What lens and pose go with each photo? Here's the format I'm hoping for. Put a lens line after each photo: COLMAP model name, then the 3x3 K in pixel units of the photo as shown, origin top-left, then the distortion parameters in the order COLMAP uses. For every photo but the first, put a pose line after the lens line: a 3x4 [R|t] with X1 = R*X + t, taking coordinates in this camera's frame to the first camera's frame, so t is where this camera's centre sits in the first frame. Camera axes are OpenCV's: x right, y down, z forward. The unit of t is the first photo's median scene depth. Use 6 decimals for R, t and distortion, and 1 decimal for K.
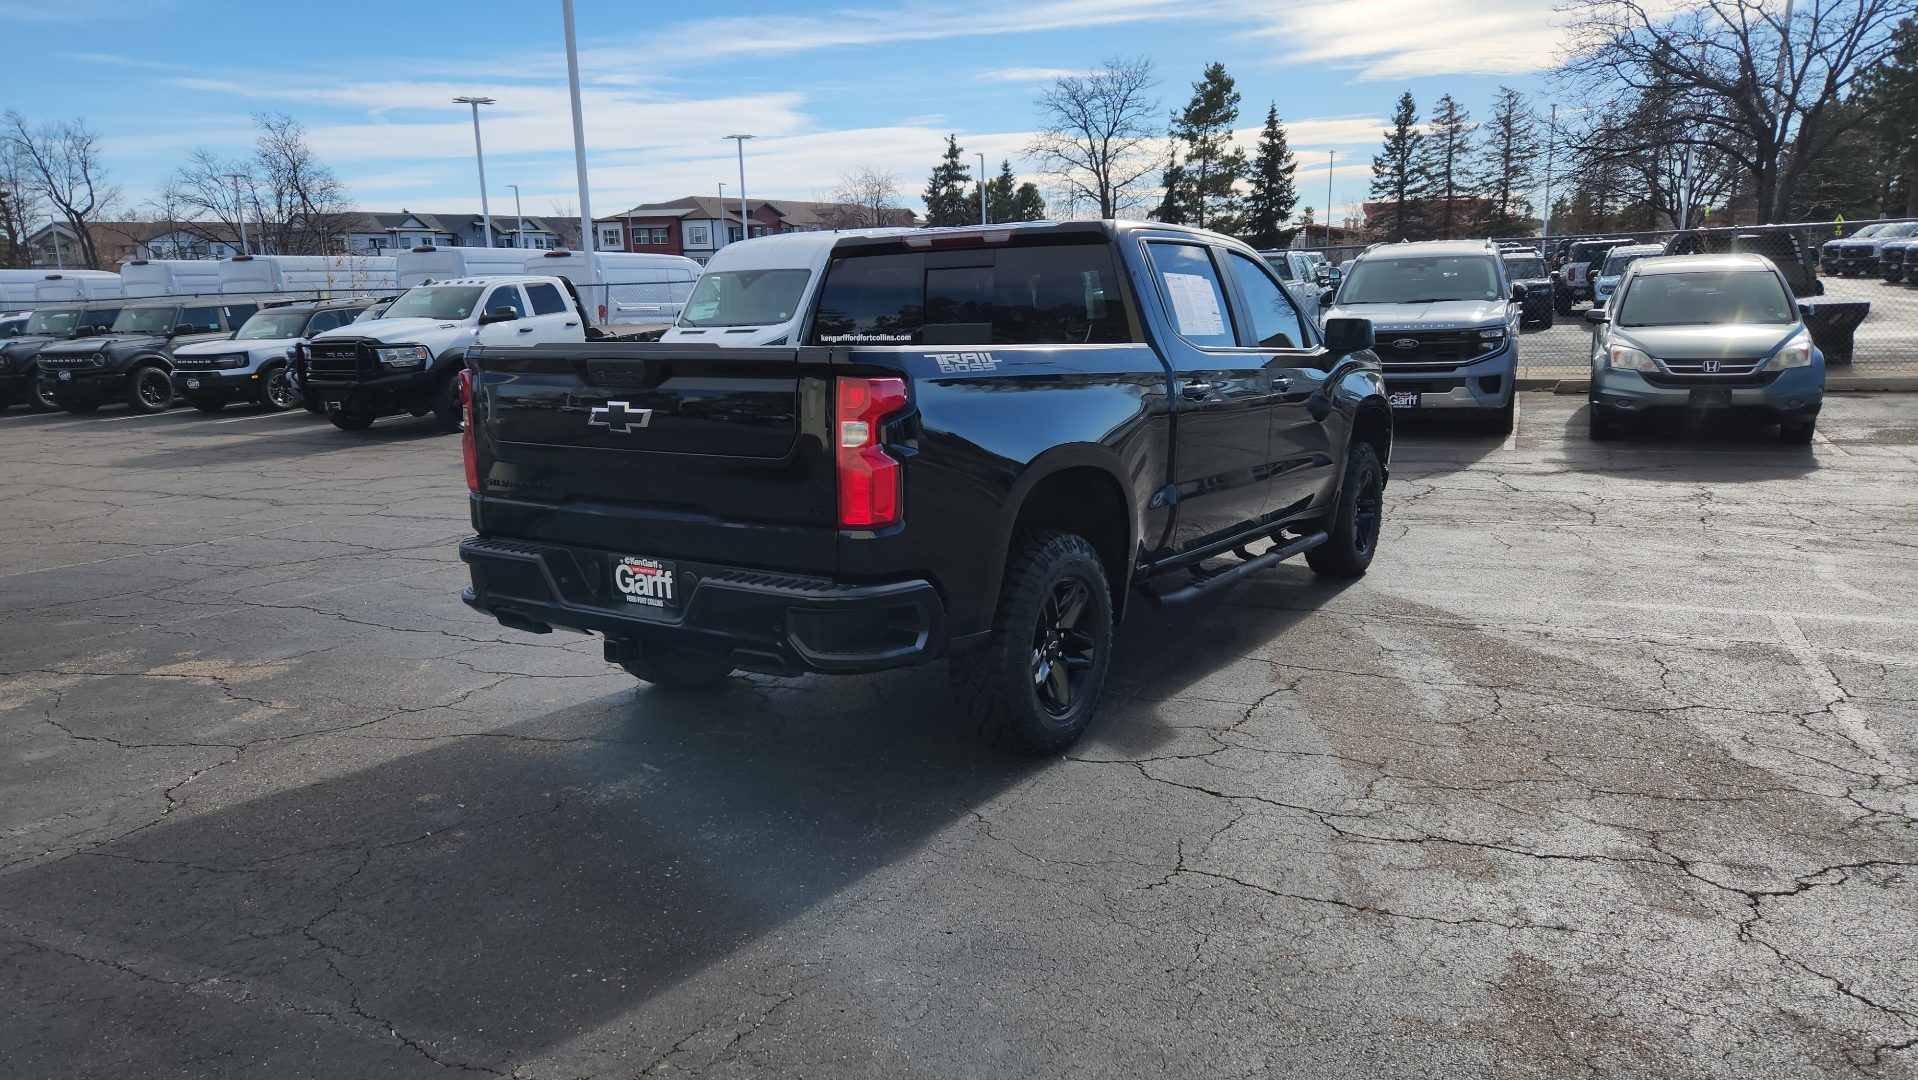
lens RADIAL K [[1280.9, 0, 930.9], [0, 1280.9, 555.7], [0, 0, 1]] dist [0.071783, -0.056791]
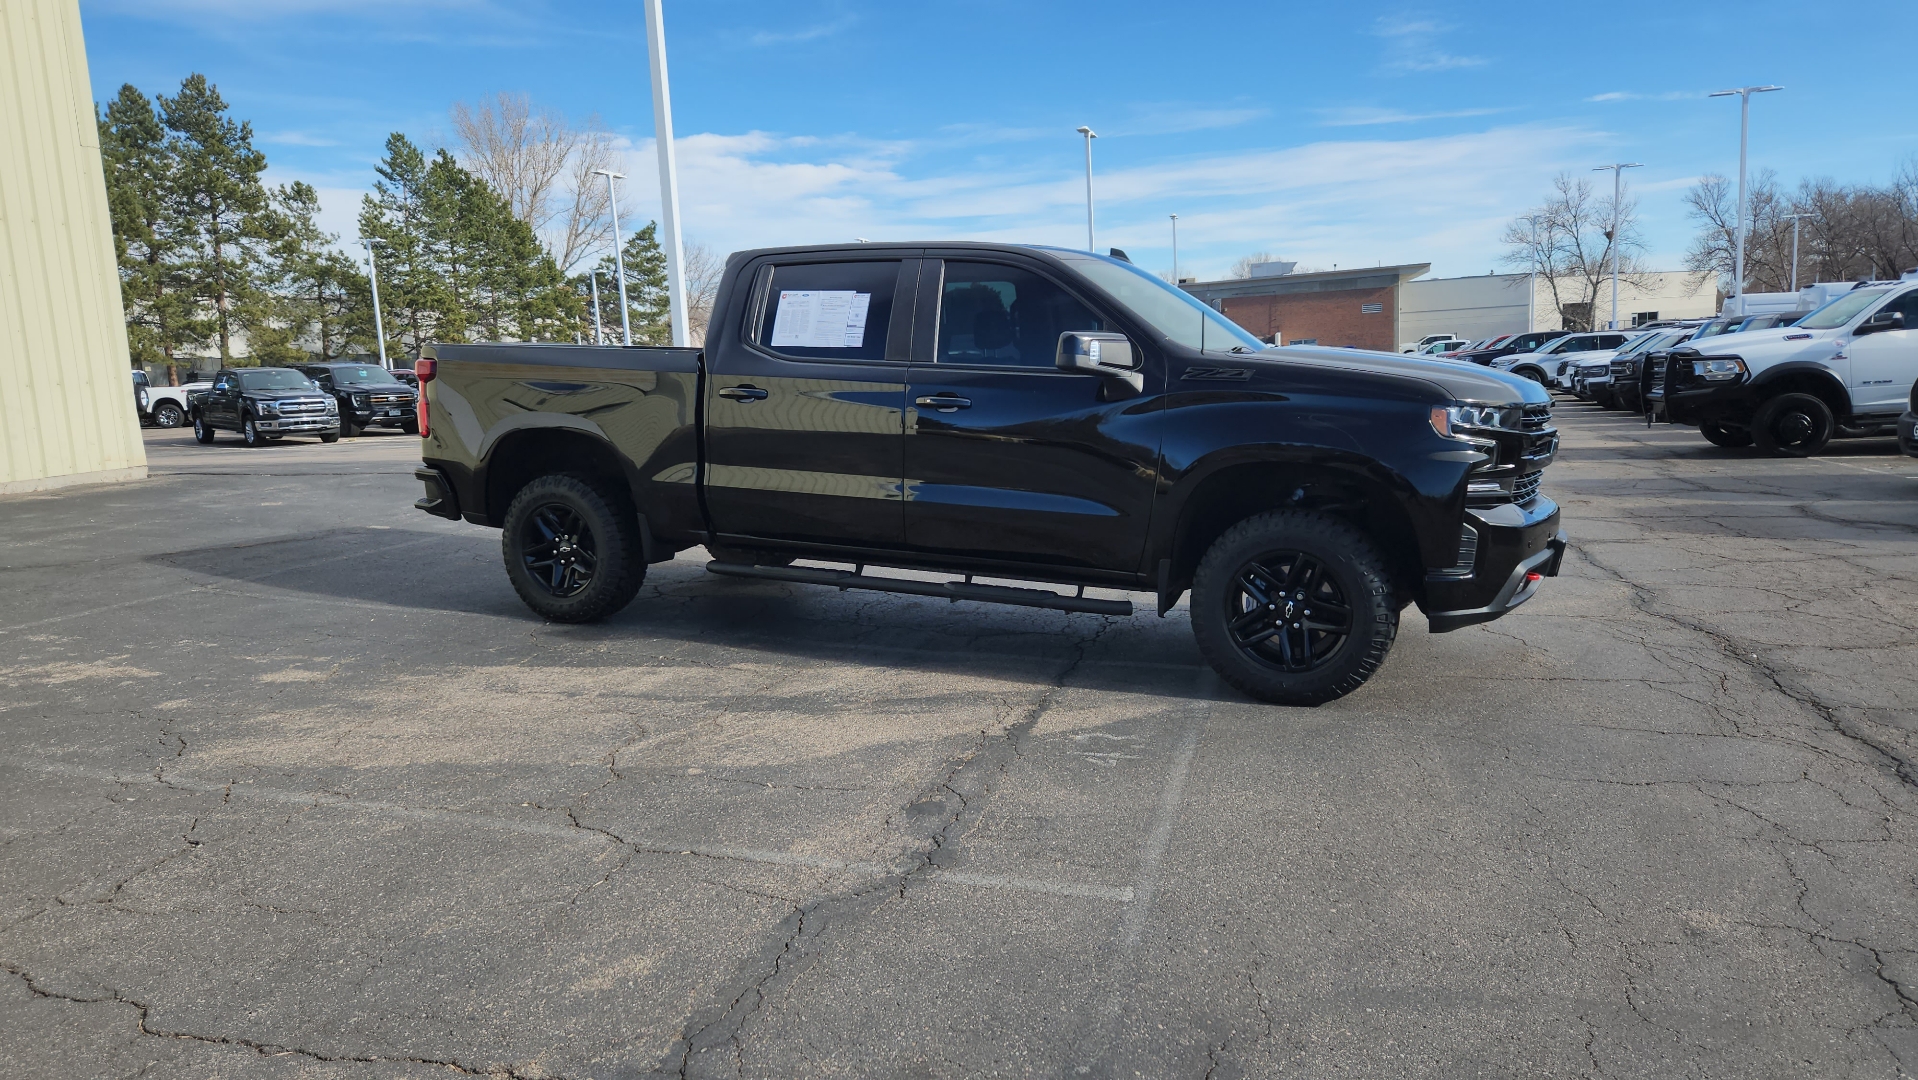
lens RADIAL K [[1280.9, 0, 929.0], [0, 1280.9, 529.3], [0, 0, 1]] dist [0.071783, -0.056791]
pose [[0.143829, 0.151236, -0.977978, 0.122749], [-0.178473, 0.976013, 0.124684, -0.016348], [0.973376, 0.156610, 0.167371, 0.088485]]
